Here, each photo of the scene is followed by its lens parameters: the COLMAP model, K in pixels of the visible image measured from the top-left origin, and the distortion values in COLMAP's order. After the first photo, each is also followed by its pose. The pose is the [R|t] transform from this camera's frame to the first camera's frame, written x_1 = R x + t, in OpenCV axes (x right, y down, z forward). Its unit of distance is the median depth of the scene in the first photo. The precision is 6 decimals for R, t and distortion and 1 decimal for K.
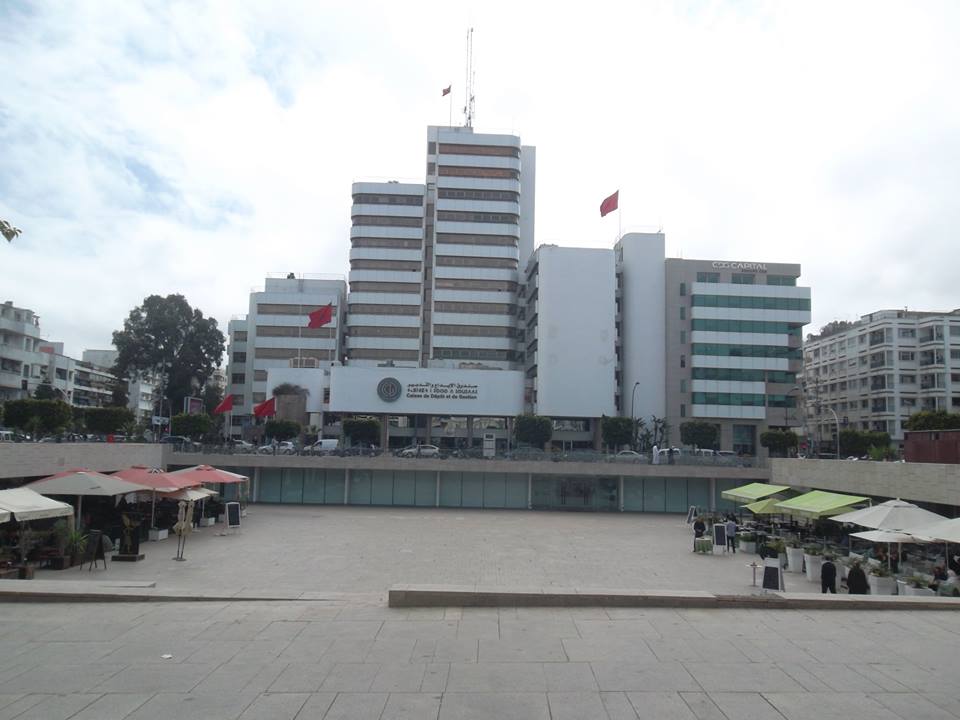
lens RADIAL K [[831.0, 0, 482.2], [0, 831.0, 356.6], [0, 0, 1]] dist [0.002941, 0.006219]
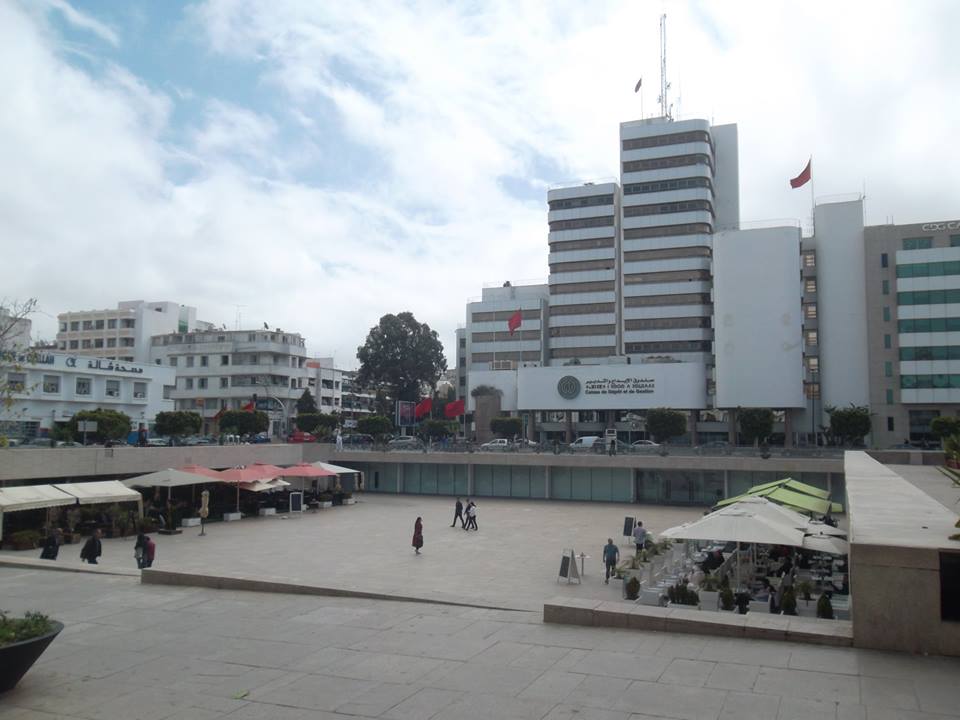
lens RADIAL K [[831.0, 0, 474.3], [0, 831.0, 361.3], [0, 0, 1]] dist [0.002941, 0.006219]
pose [[0.898032, -0.054837, -0.436499, 0.222726], [0.061962, 0.998076, 0.002089, -0.002062], [0.435544, -0.028922, 0.899702, 0.006110]]
